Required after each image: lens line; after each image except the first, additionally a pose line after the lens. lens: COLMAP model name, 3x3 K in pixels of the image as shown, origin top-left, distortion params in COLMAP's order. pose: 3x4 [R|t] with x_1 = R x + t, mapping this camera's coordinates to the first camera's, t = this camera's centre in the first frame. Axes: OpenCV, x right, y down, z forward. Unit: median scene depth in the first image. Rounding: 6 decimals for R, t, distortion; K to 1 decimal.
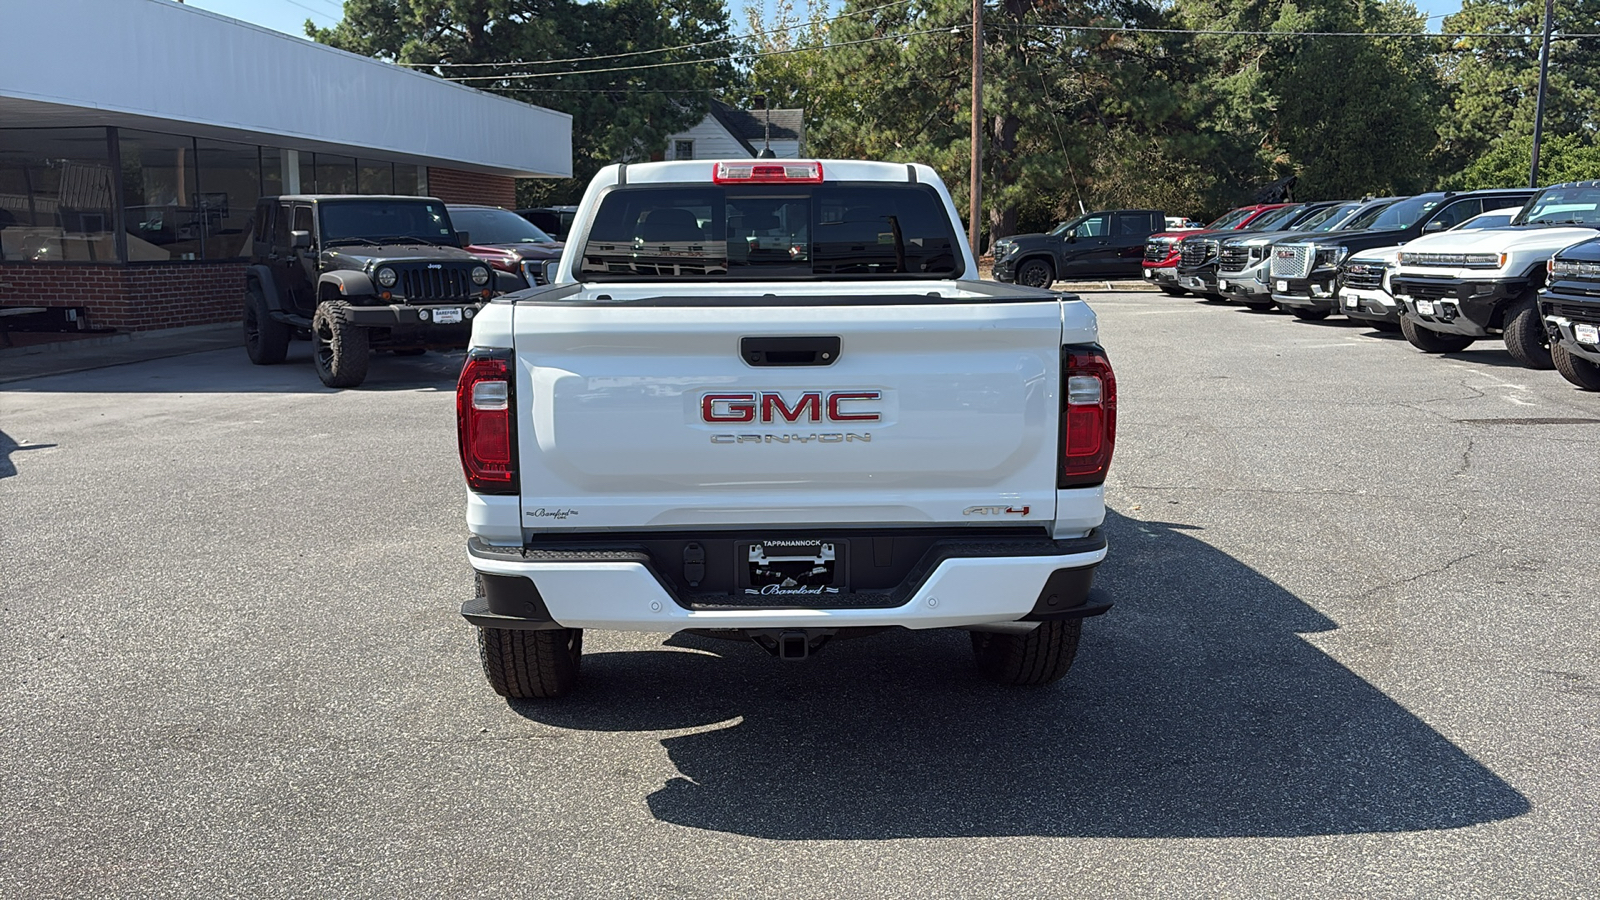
lens RADIAL K [[1385.9, 0, 778.9], [0, 1385.9, 446.4], [0, 0, 1]] dist [0.046297, -0.044238]
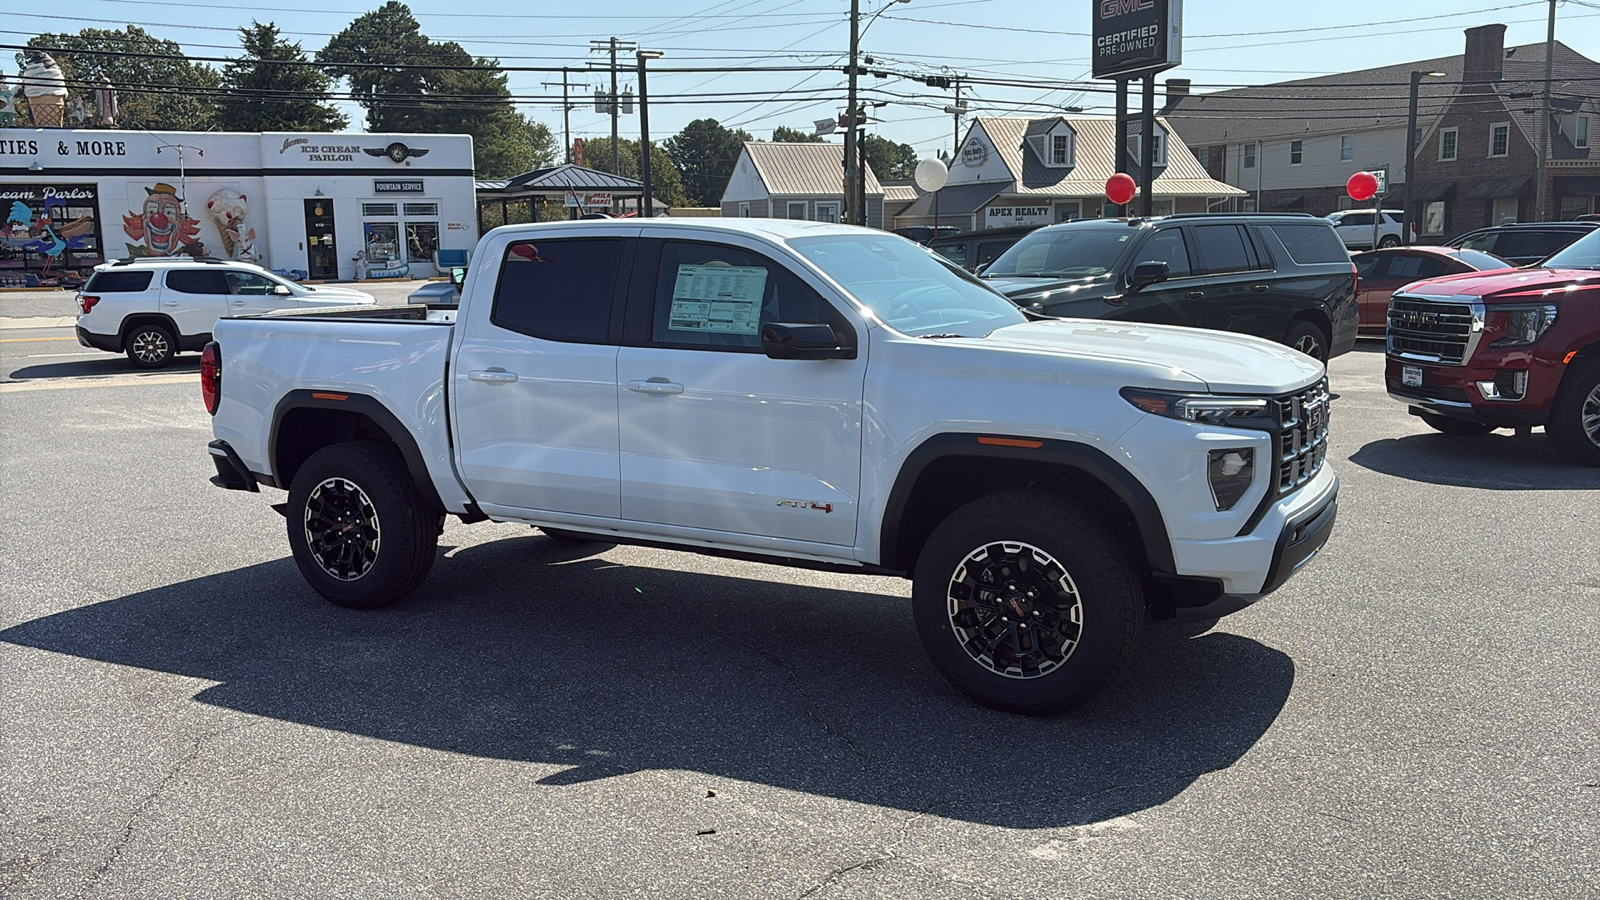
lens RADIAL K [[1385.9, 0, 751.0], [0, 1385.9, 425.5], [0, 0, 1]] dist [0.046297, -0.044238]
pose [[-0.544216, 0.123079, -0.829868, 1.020455], [-0.107853, 0.970708, 0.214696, -0.323208], [0.831983, 0.206345, -0.515000, 1.869898]]
